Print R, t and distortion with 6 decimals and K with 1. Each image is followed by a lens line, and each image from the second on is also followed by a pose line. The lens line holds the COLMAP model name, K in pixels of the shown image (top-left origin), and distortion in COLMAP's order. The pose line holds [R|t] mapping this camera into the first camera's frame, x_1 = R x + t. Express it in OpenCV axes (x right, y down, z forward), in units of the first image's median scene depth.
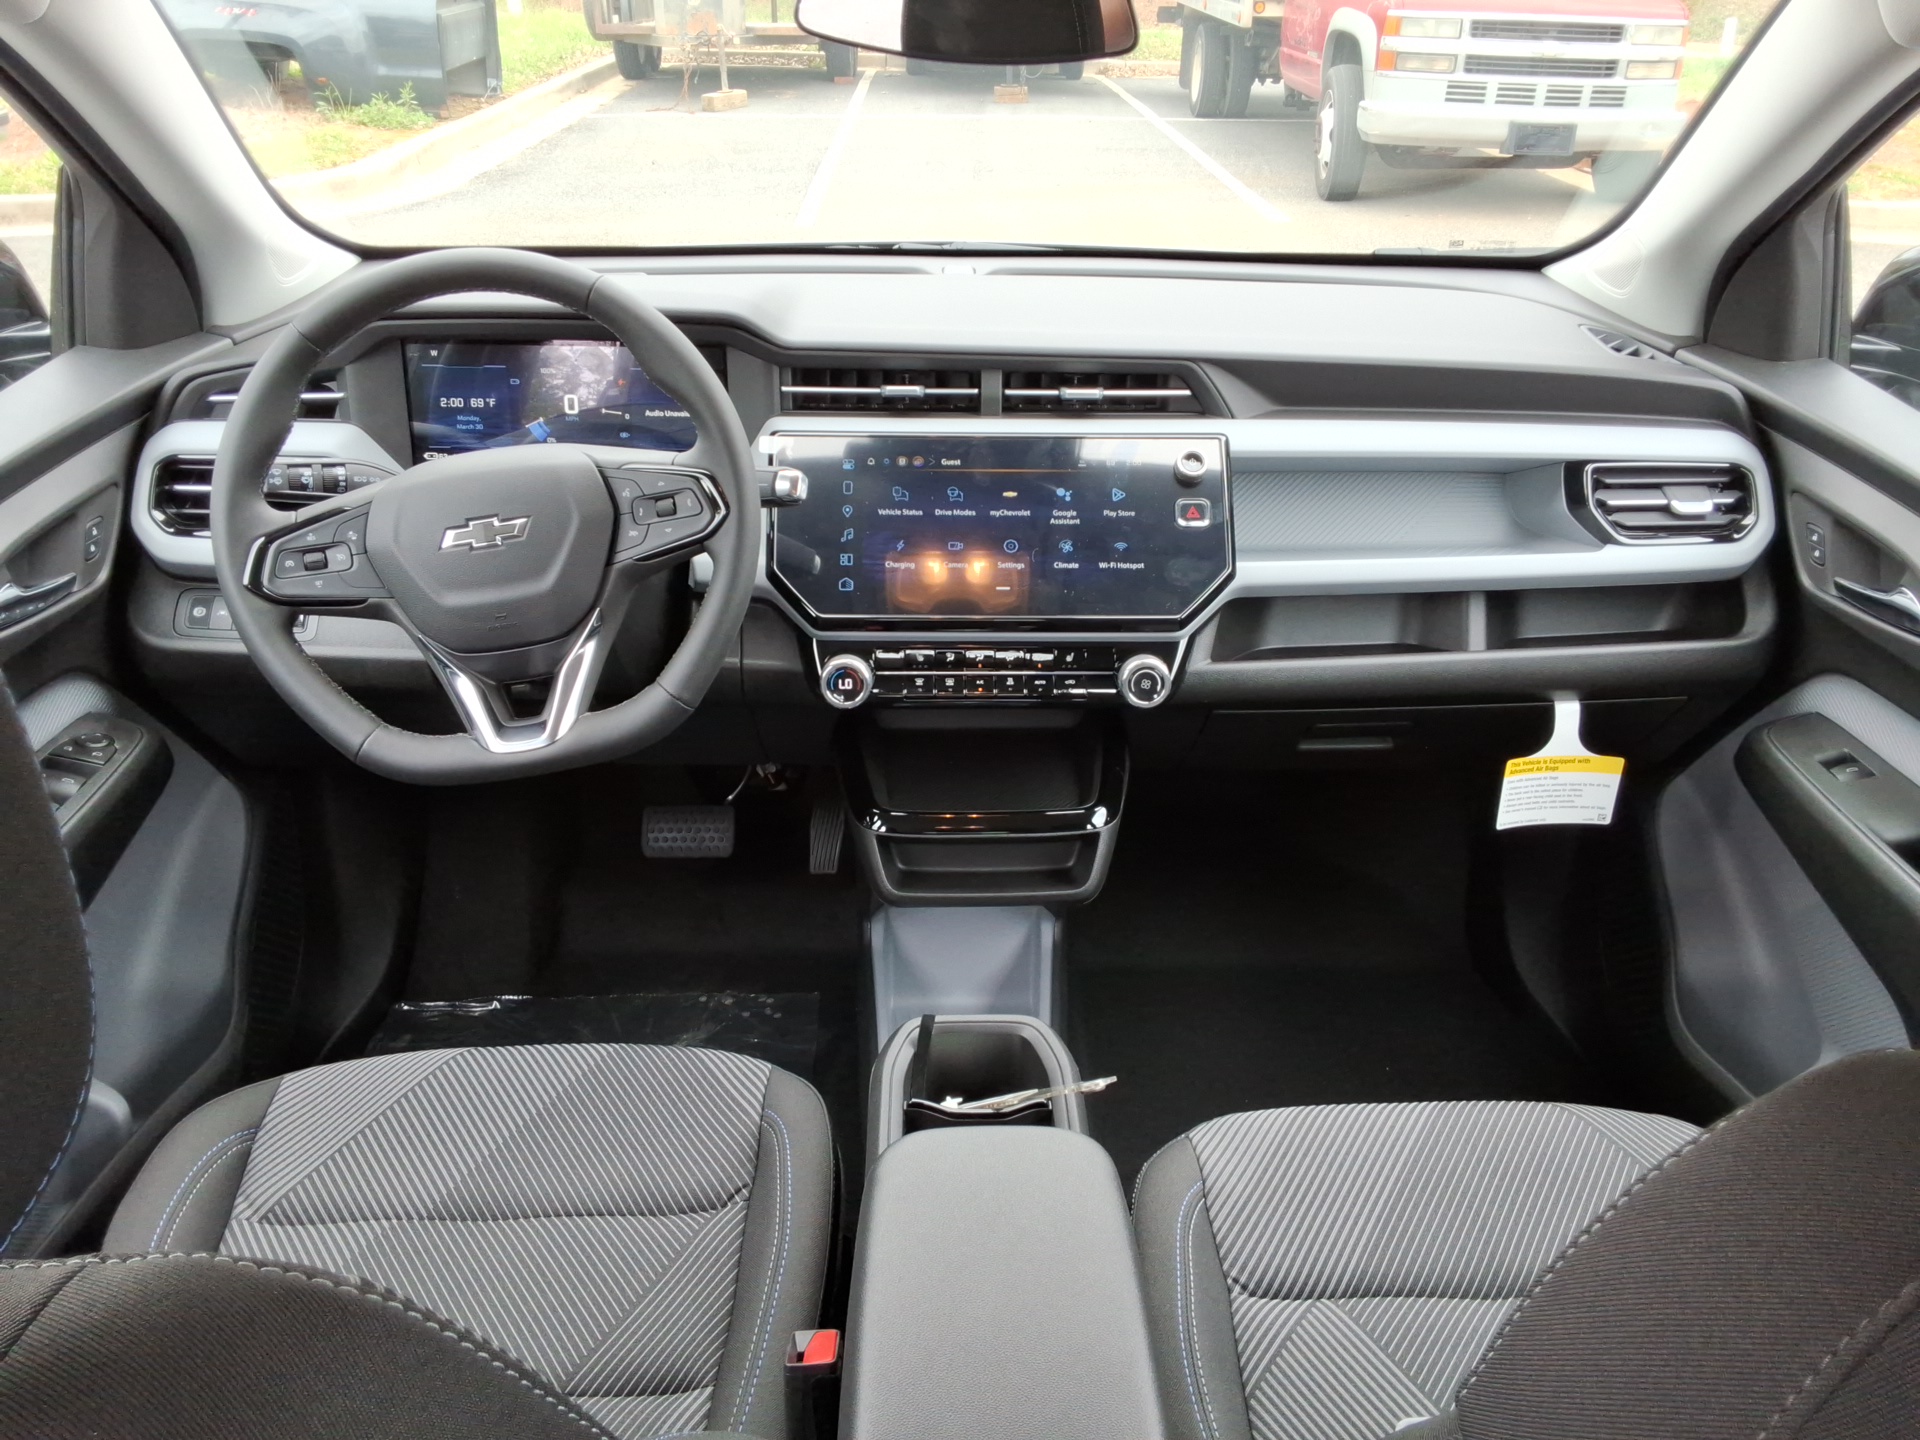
lens RADIAL K [[1542.2, 0, 989.6], [0, 1542.2, 694.7], [0, 0, 1]] dist [0.109119, -0.164221]
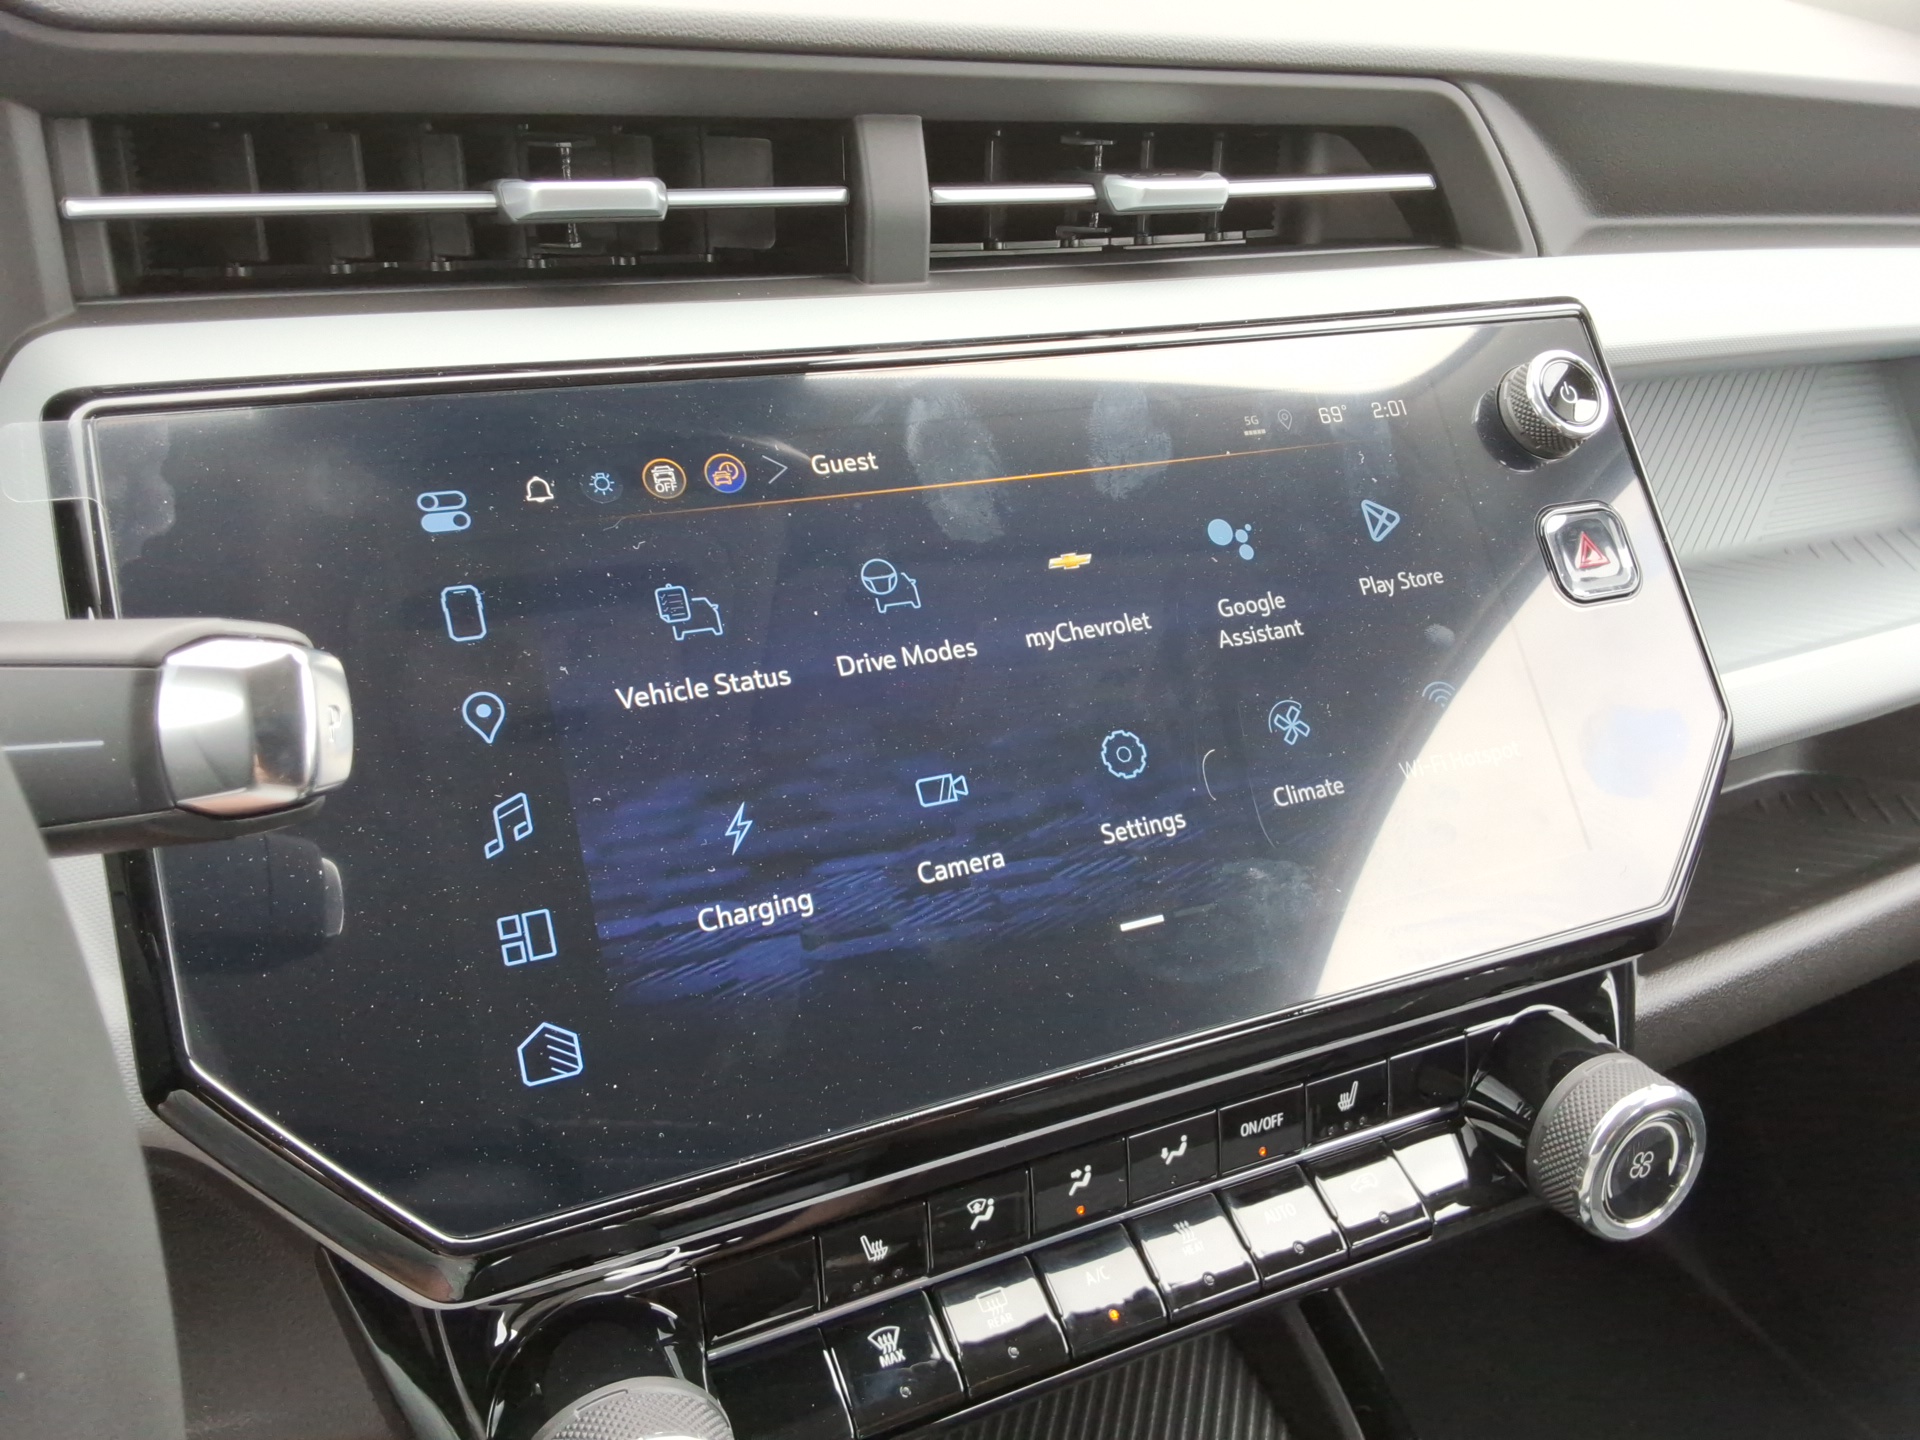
lens RADIAL K [[1540.5, 0, 966.9], [0, 1540.5, 712.8], [0, 0, 1]] dist [0.112296, -0.168239]
pose [[0.916851, -0.153368, 0.368596, -0.015738], [0.122338, 0.986781, 0.106283, -0.019076], [-0.380024, -0.052352, 0.923494, 0.105947]]
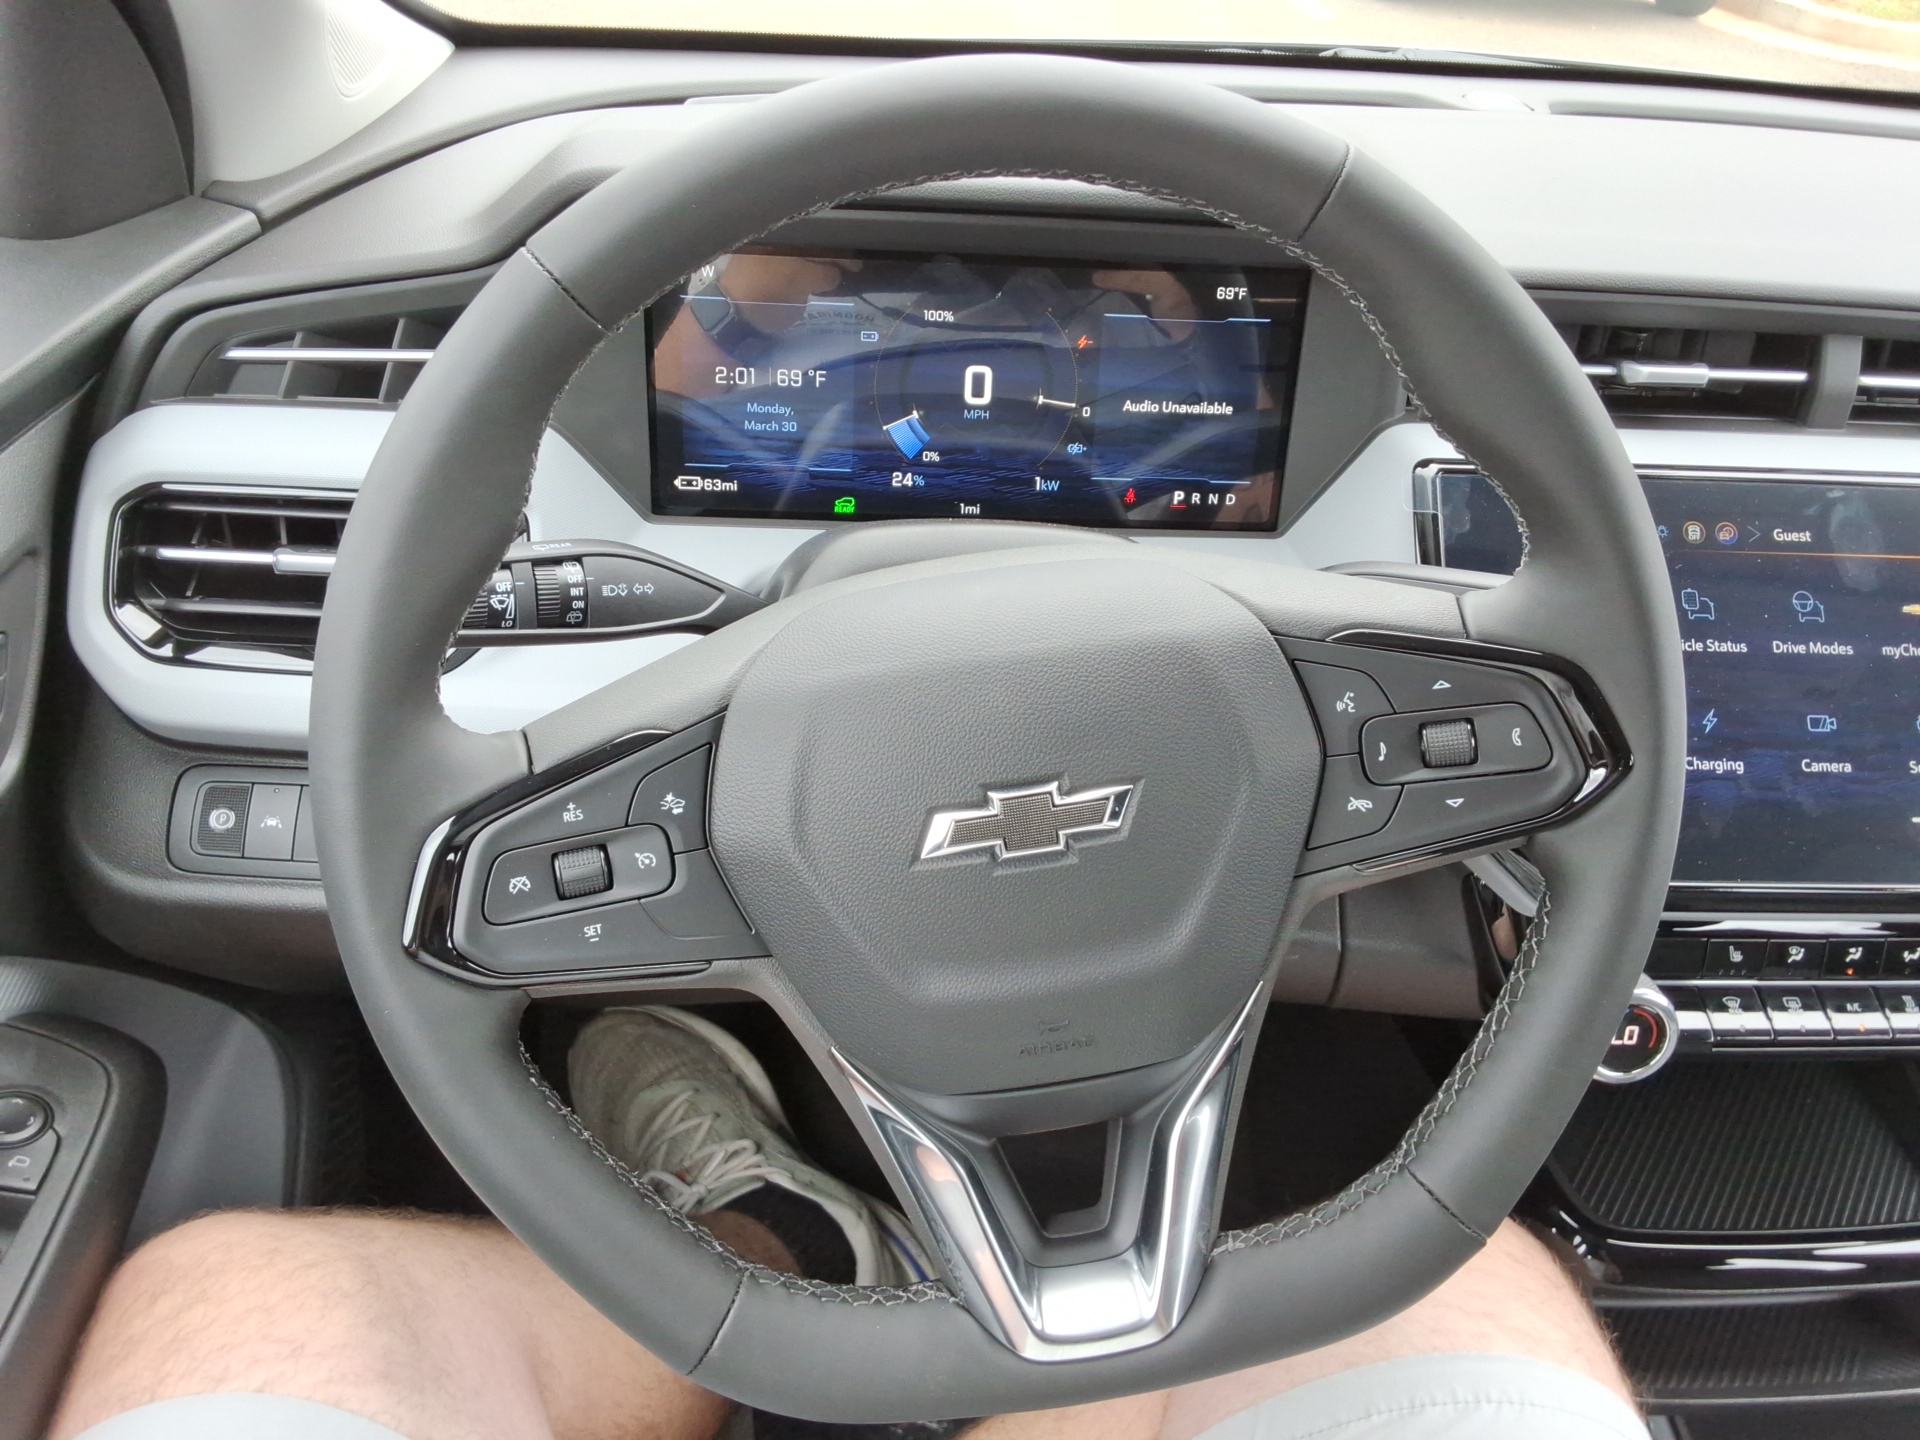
lens RADIAL K [[1536.1, 0, 975.4], [0, 1536.1, 686.6], [0, 0, 1]] dist [0.132298, -0.215164]
pose [[0.998520, 0.022526, 0.049491, -0.042842], [-0.028017, 0.993176, 0.113214, -0.021662], [-0.046603, -0.114433, 0.992337, 0.074751]]
